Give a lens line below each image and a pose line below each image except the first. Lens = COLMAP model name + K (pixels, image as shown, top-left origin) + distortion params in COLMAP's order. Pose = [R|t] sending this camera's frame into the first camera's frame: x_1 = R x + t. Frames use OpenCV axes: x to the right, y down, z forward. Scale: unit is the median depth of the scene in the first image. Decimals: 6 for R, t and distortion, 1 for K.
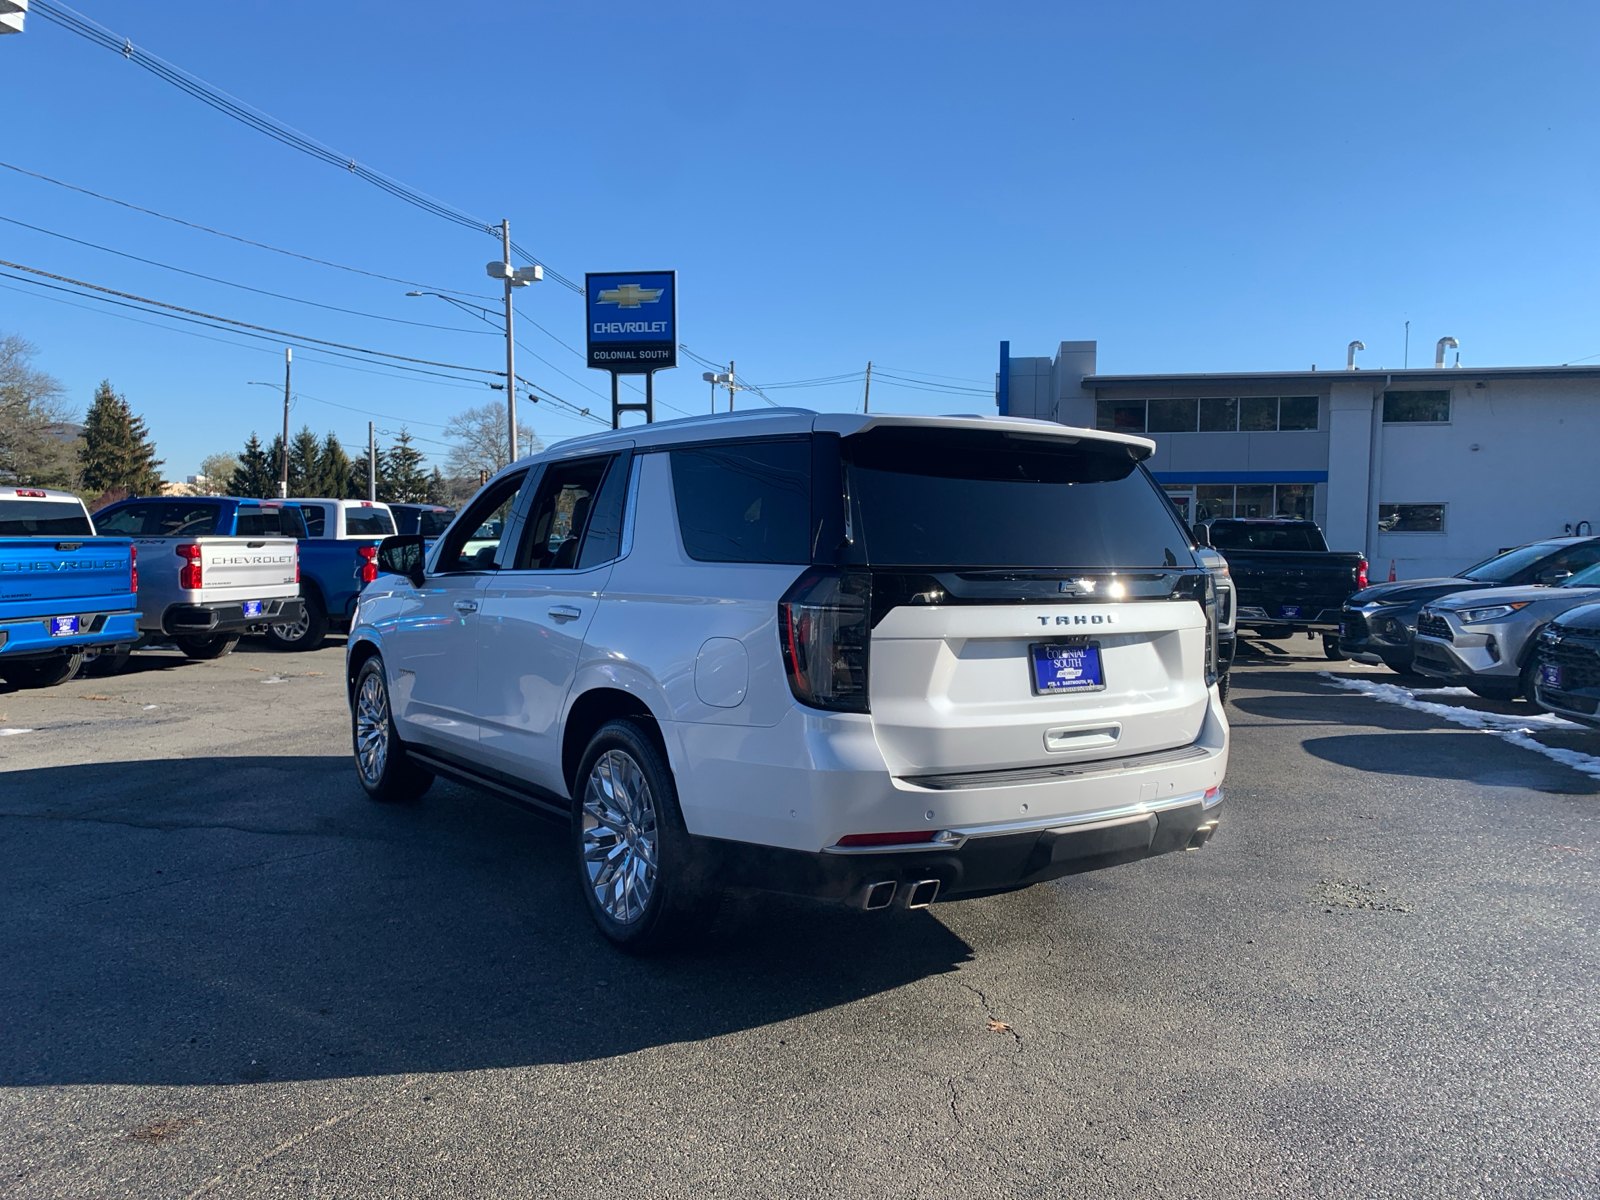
lens RADIAL K [[1172.3, 0, 807.4], [0, 1172.3, 626.6], [0, 0, 1]] dist [0.054898, -0.099198]
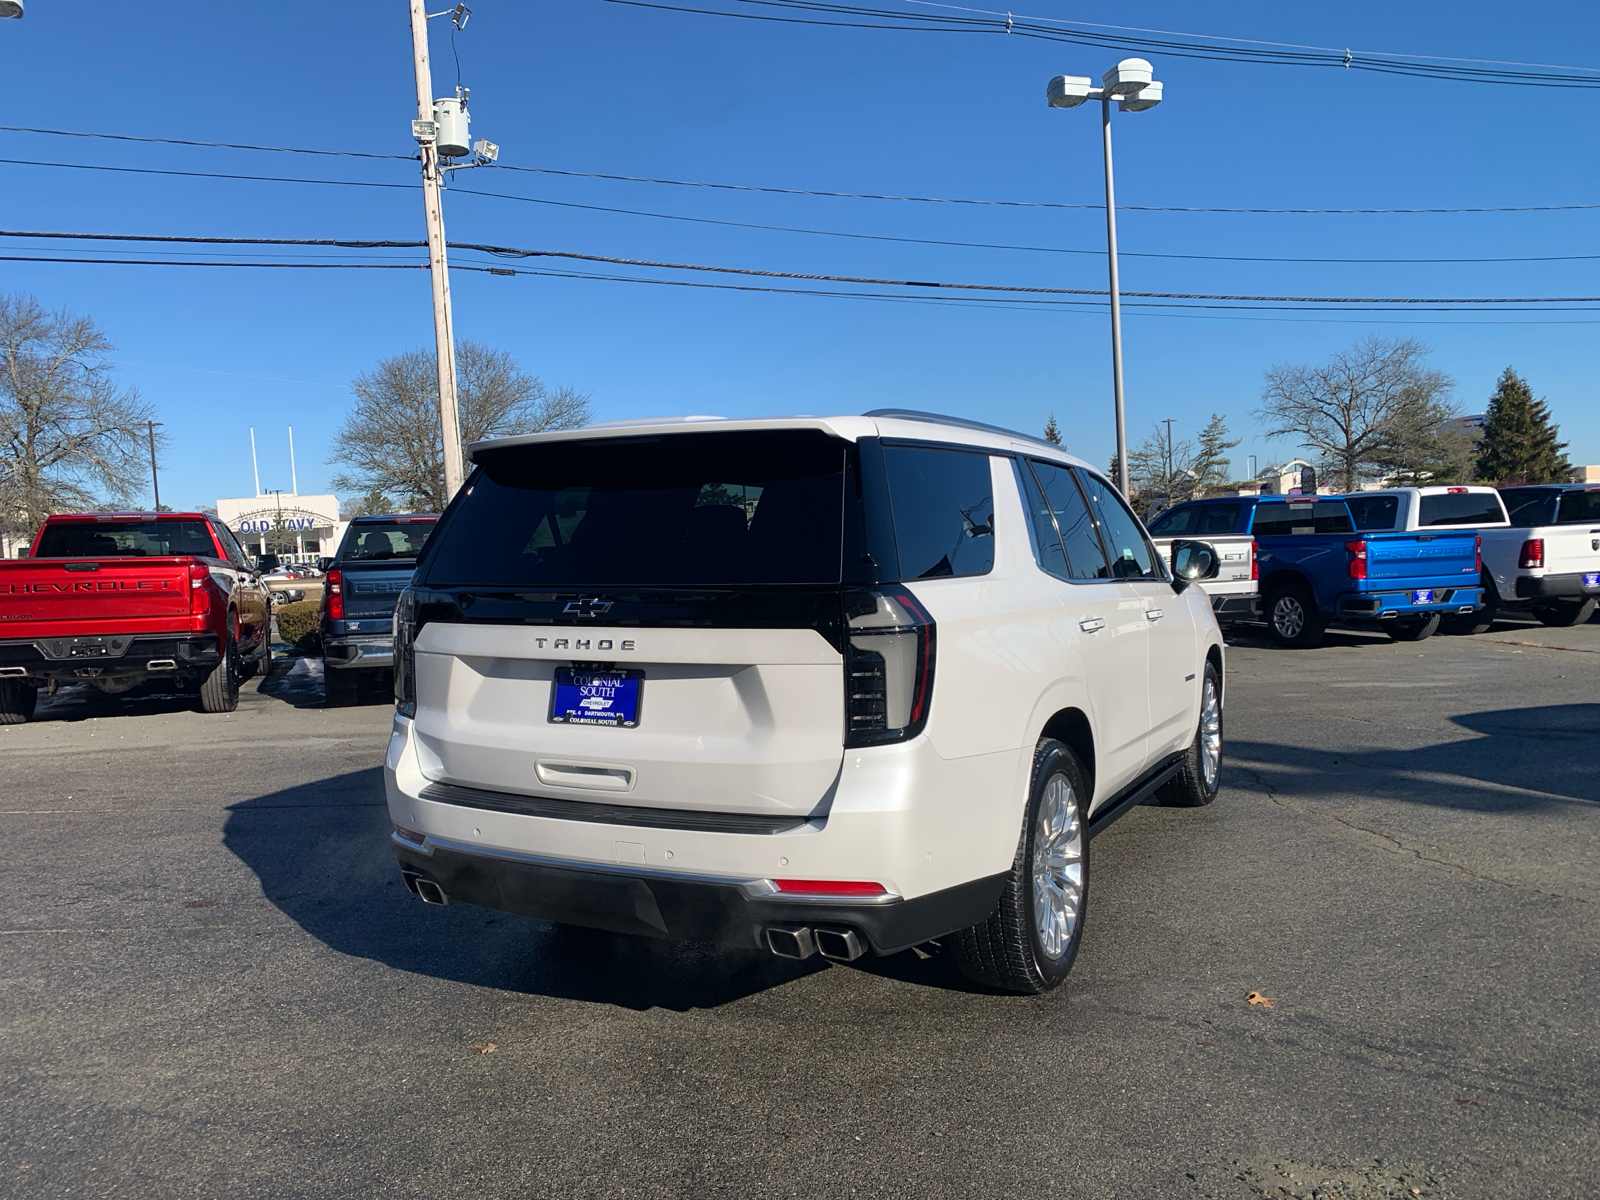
lens RADIAL K [[1177.5, 0, 777.9], [0, 1177.5, 600.6], [0, 0, 1]] dist [0.056068, -0.067062]
pose [[0.485159, 0.013190, -0.874326, 0.314077], [-0.025329, 0.999679, 0.001026, -0.012578], [0.874059, 0.021648, 0.485338, 0.198196]]
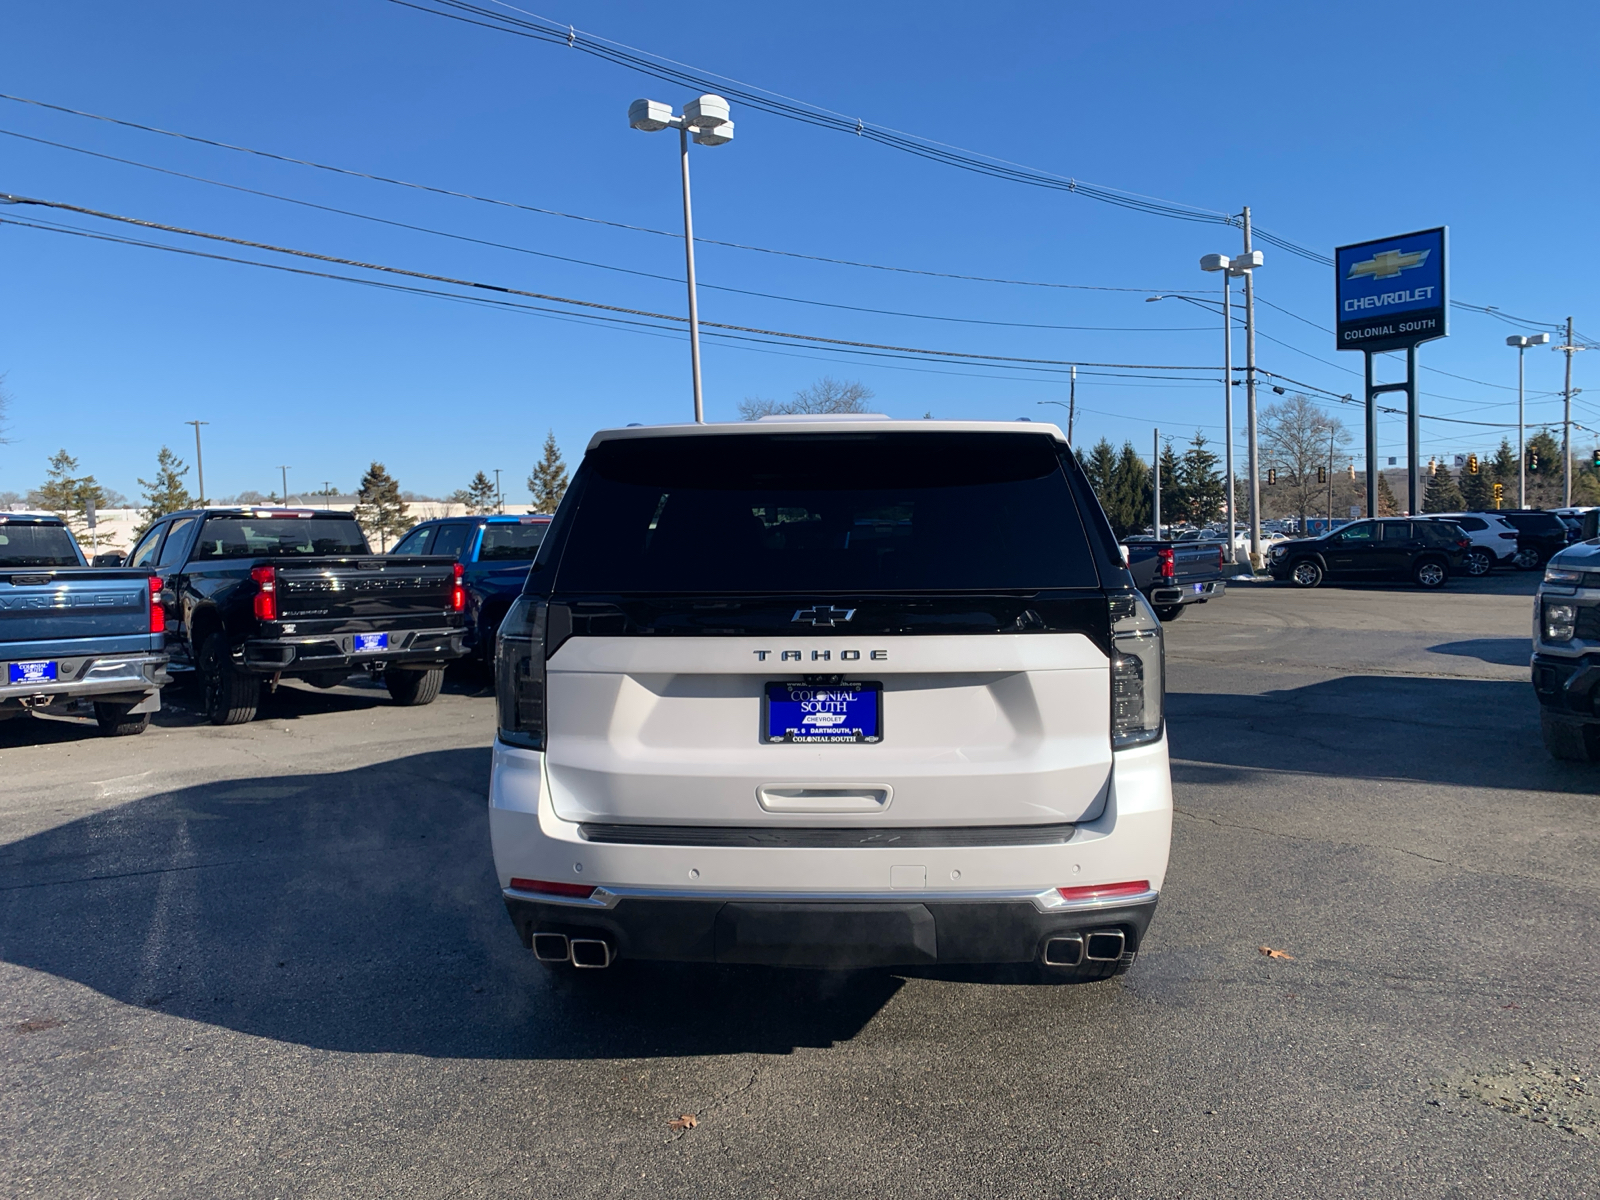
lens RADIAL K [[1194.0, 0, 796.2], [0, 1194.0, 598.8], [0, 0, 1]] dist [0.053216, -0.076736]
pose [[0.807584, -0.003366, -0.589743, 0.204869], [-0.013277, 0.999626, -0.023887, -0.007228], [0.589603, 0.027121, 0.807237, 0.088931]]
